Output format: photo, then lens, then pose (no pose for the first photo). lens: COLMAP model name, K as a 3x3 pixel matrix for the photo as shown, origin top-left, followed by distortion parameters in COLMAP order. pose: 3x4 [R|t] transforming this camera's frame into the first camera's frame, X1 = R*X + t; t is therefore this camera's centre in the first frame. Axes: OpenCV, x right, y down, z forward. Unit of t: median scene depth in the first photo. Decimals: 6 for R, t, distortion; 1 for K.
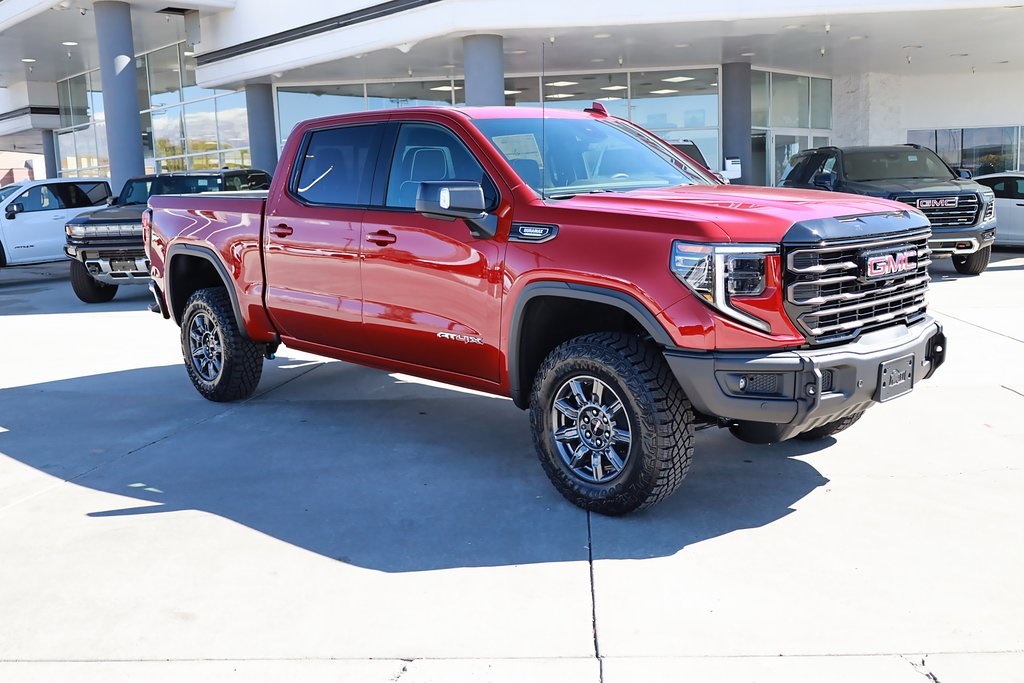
lens RADIAL K [[987.0, 0, 512.0], [0, 987.0, 341.5], [0, 0, 1]] dist [0.002900, 0.010331]
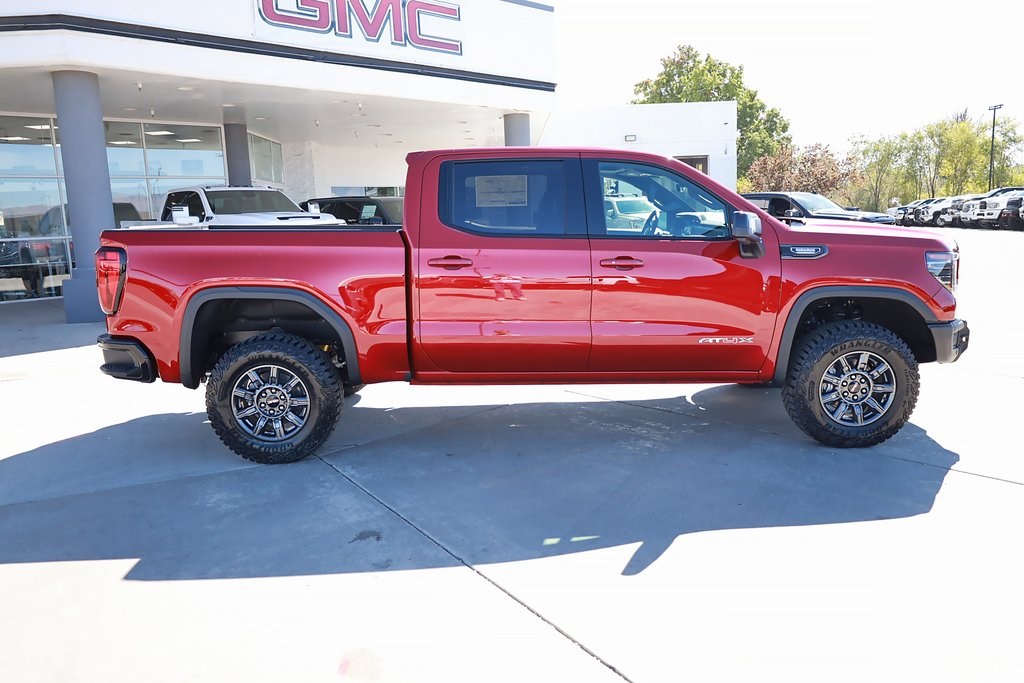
lens RADIAL K [[760.8, 0, 512.0], [0, 760.8, 341.5], [0, 0, 1]] dist [0.000233, 0.000534]
pose [[0.656710, -0.106440, 0.746594, -0.922860], [0.115532, 0.992503, 0.039877, -0.070522], [-0.745241, 0.060068, 0.664084, 0.560443]]
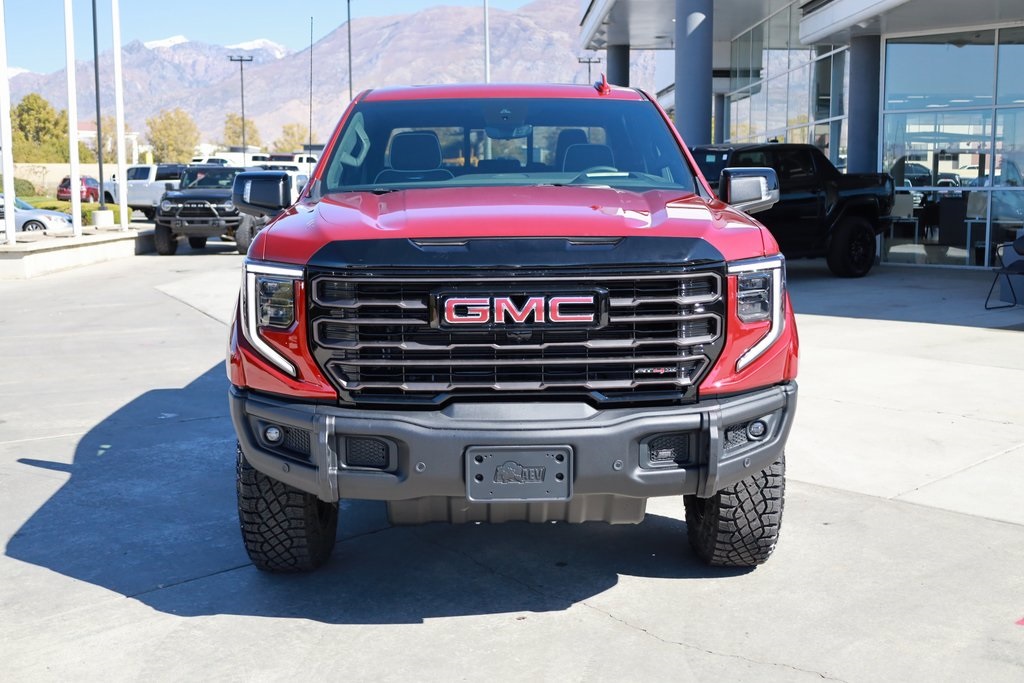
lens RADIAL K [[1227.1, 0, 512.0], [0, 1227.1, 341.5], [0, 0, 1]] dist [-0.005160, -0.002355]
pose [[0.733197, 0.118813, -0.669557, 0.836111], [-0.121900, 0.991633, 0.042480, -0.080854], [0.669002, 0.050473, 0.741545, 0.302396]]
